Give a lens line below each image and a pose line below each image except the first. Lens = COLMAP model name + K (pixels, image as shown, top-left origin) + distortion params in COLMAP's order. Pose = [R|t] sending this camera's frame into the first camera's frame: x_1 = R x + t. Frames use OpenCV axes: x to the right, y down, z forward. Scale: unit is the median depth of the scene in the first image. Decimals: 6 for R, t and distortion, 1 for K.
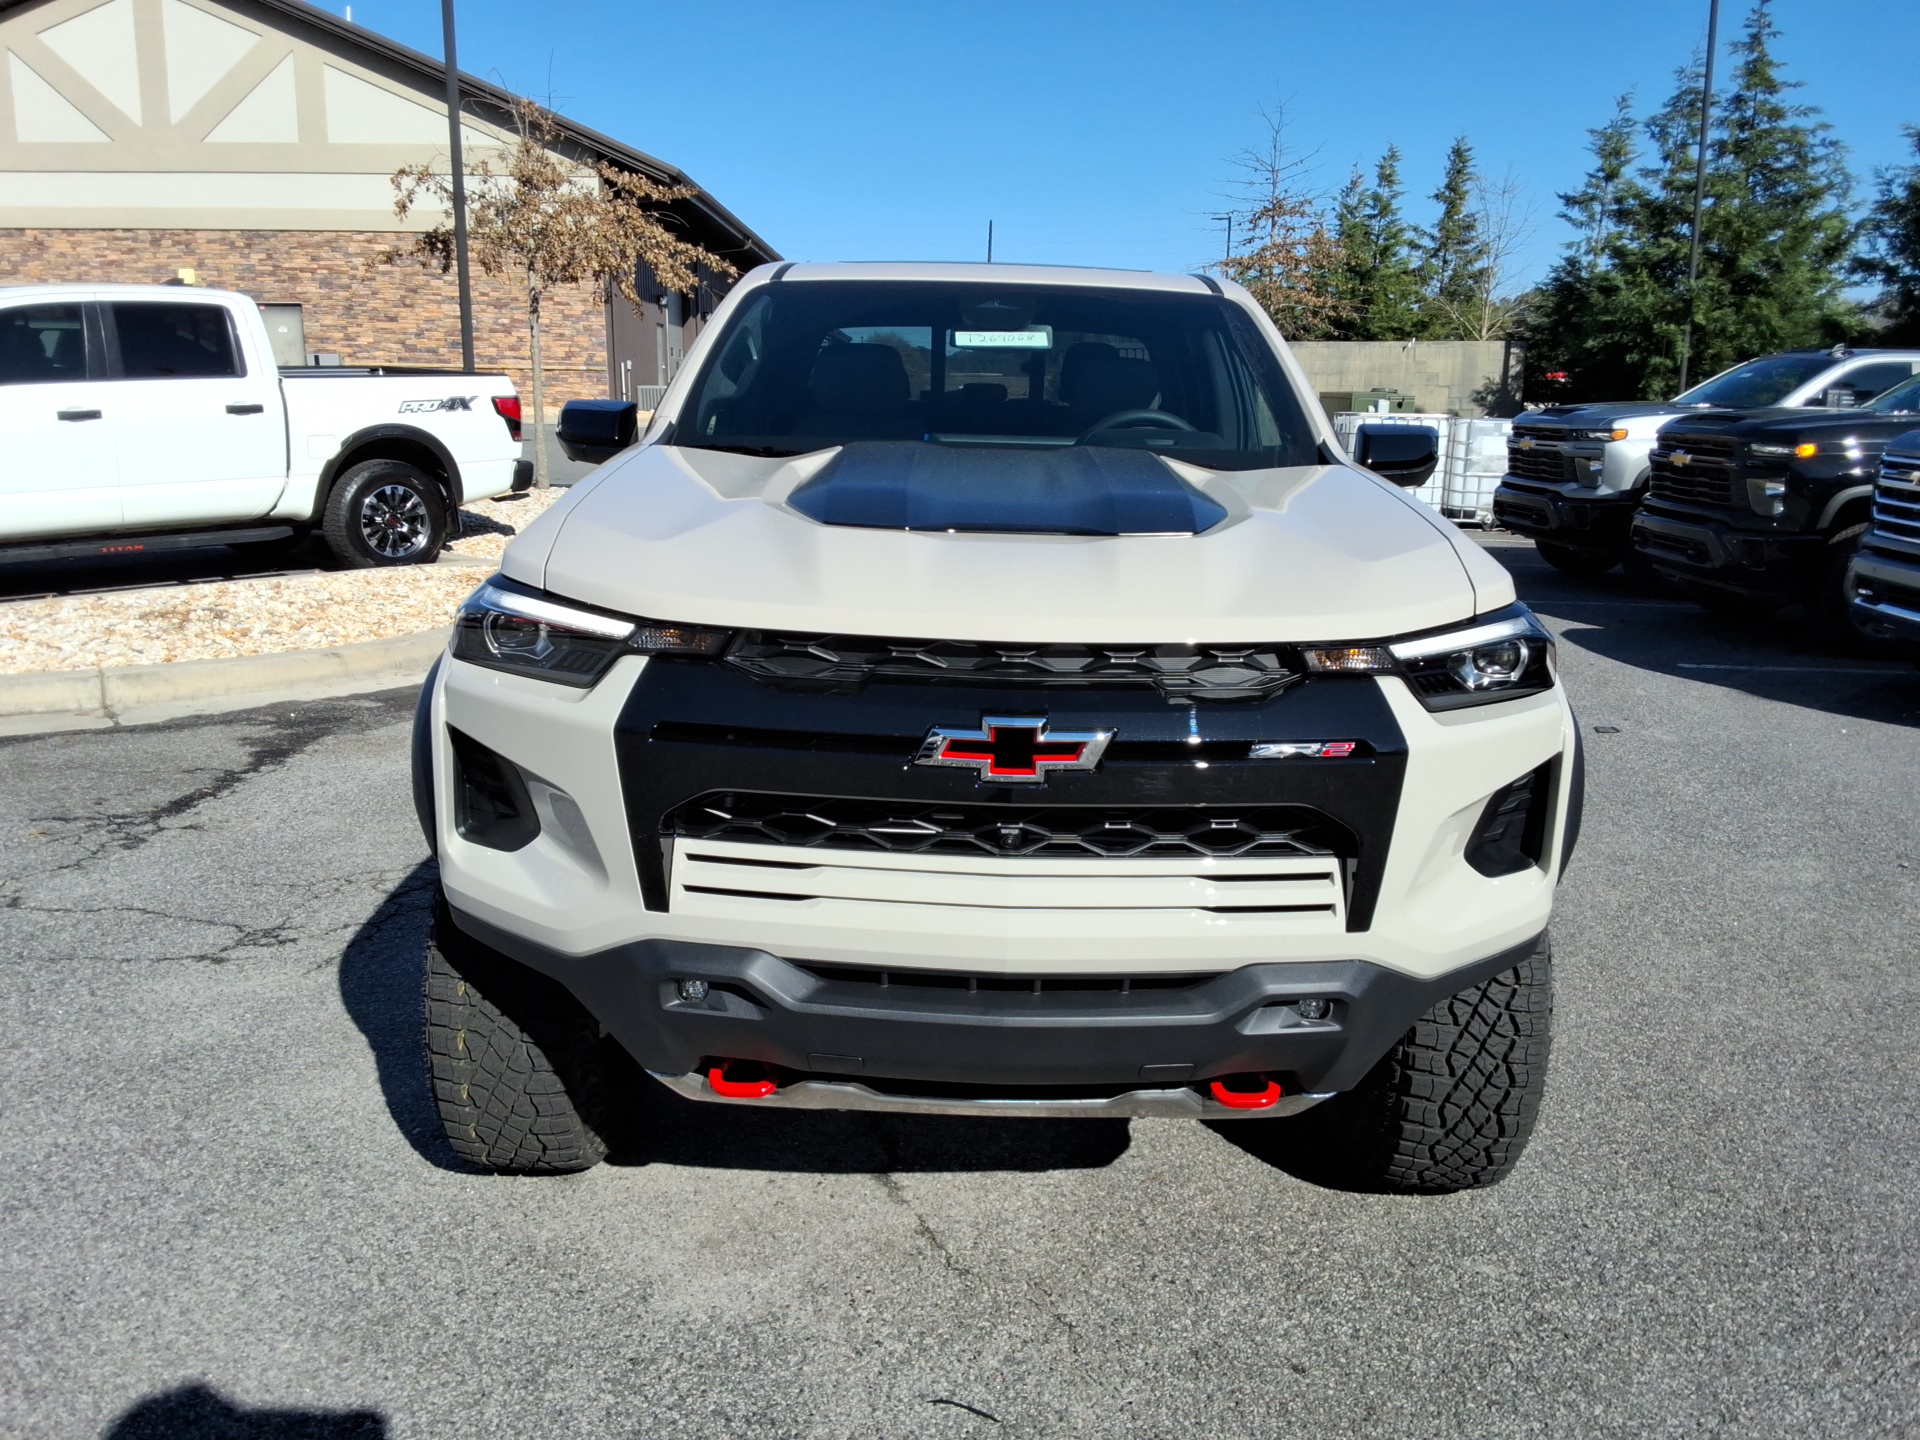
lens RADIAL K [[1550.0, 0, 979.9], [0, 1550.0, 707.0], [0, 0, 1]] dist [0.120759, -0.192140]
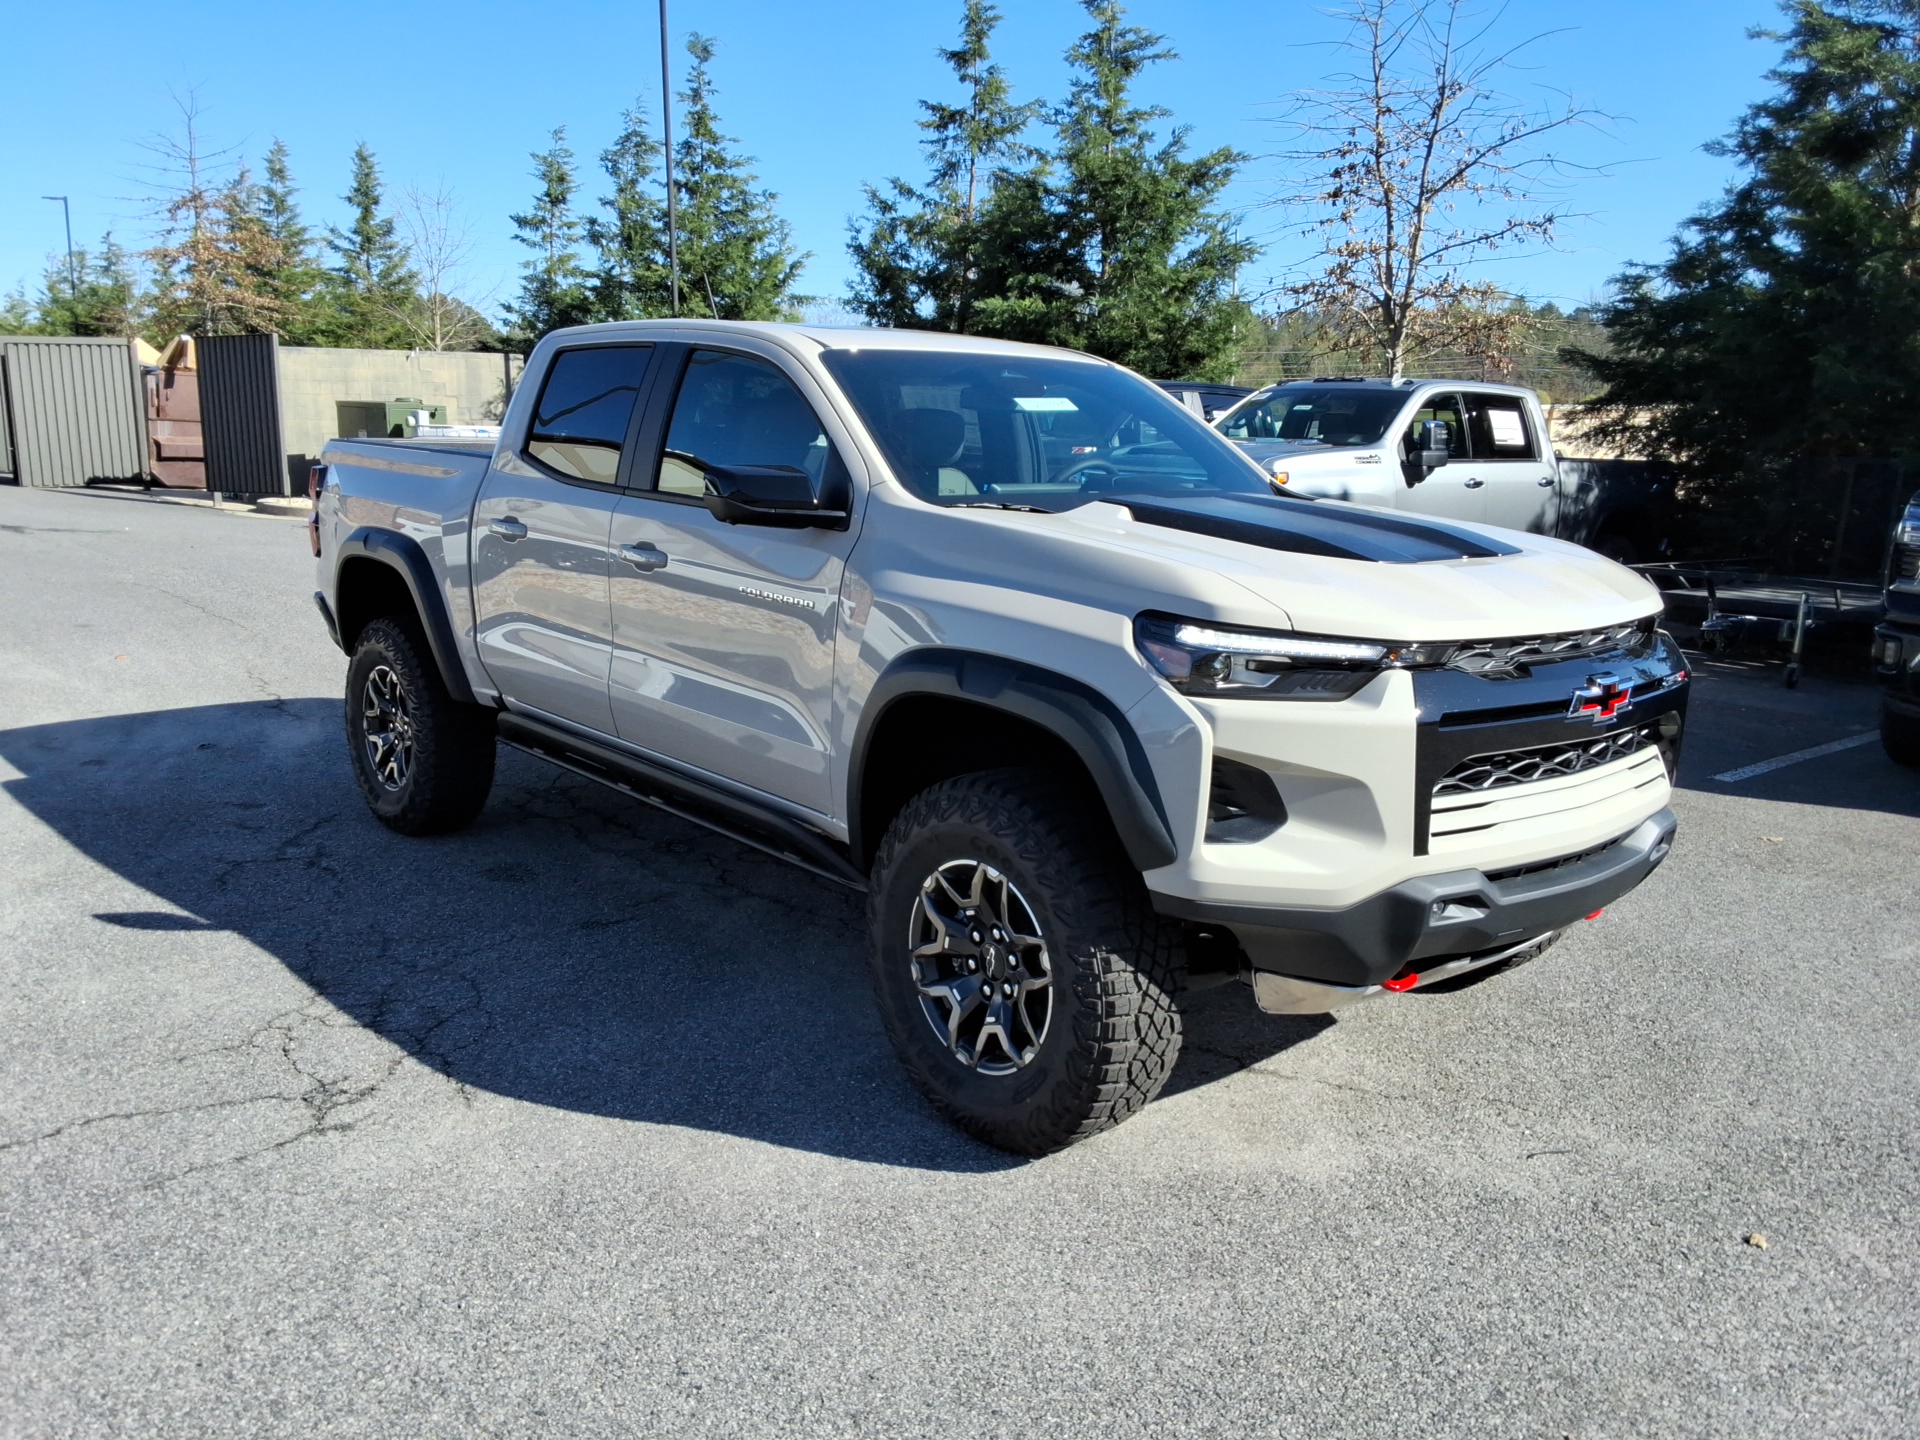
lens RADIAL K [[1550.0, 0, 979.9], [0, 1550.0, 707.0], [0, 0, 1]] dist [0.120759, -0.192140]
pose [[0.748726, -0.129156, 0.650175, -0.150241], [0.128984, 0.990474, 0.048220, -0.012302], [-0.650209, 0.047759, 0.758253, 0.023673]]
